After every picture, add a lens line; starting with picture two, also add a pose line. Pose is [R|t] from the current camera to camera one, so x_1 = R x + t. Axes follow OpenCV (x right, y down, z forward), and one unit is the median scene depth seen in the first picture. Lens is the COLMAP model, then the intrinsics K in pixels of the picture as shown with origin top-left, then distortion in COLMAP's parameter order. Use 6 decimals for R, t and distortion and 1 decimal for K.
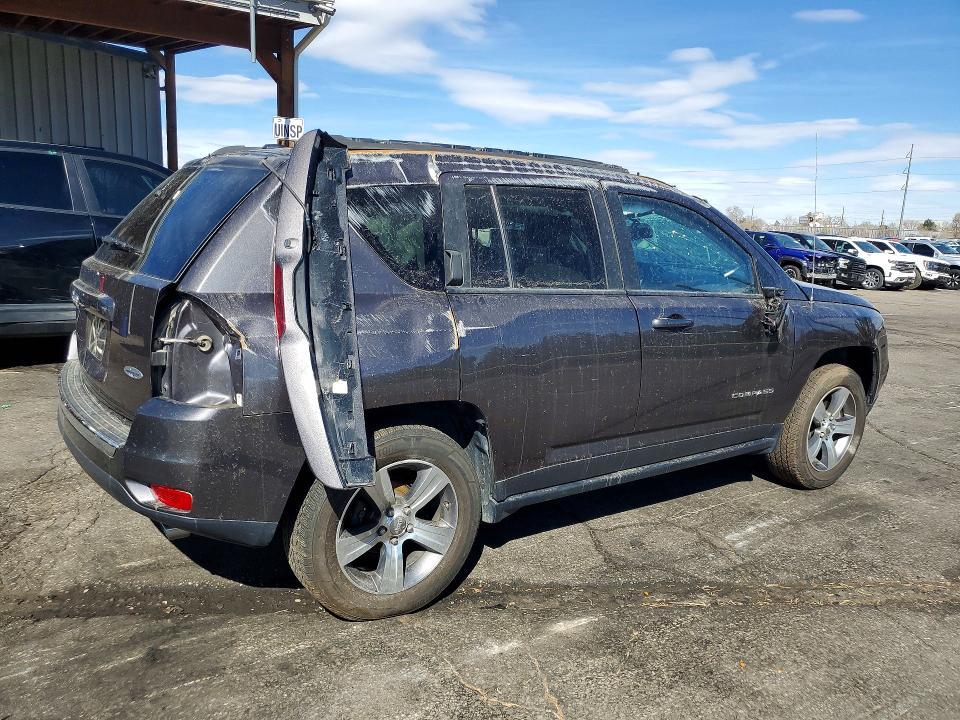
lens RADIAL K [[767.9, 0, 480.0], [0, 767.9, 360.0], [0, 0, 1]] dist [-0.044018, 0.000413]
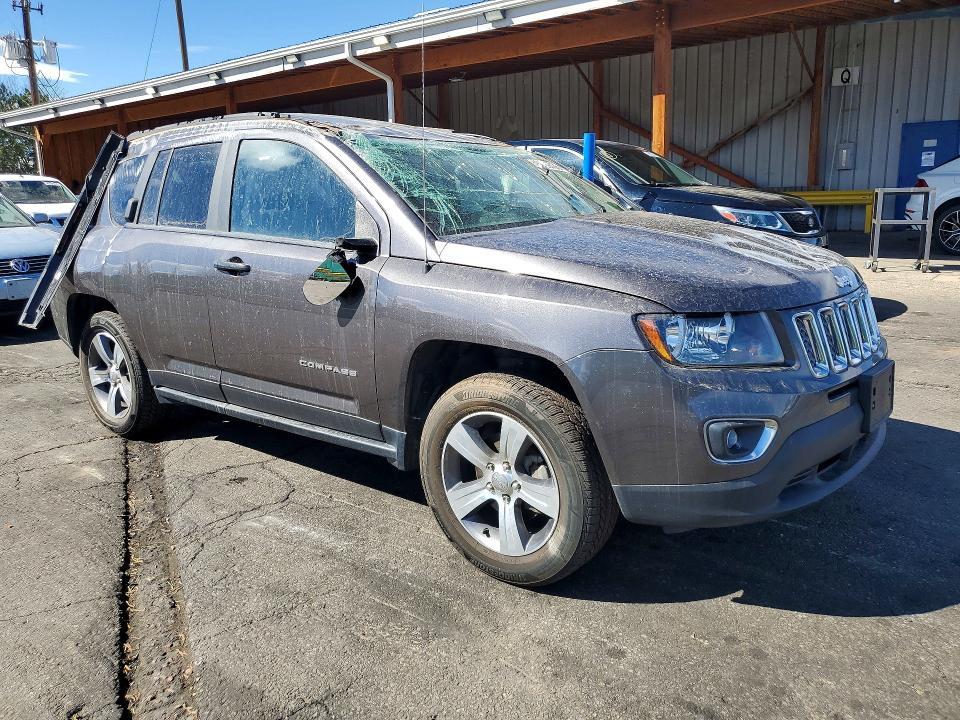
lens RADIAL K [[744.4, 0, 480.0], [0, 744.4, 360.0], [0, 0, 1]] dist [0.000430, -0.001137]
pose [[0.280039, 0.155659, -0.947285, 1.109067], [-0.144880, 0.982317, 0.118586, -0.077456], [0.948993, 0.104034, 0.297639, 0.902350]]
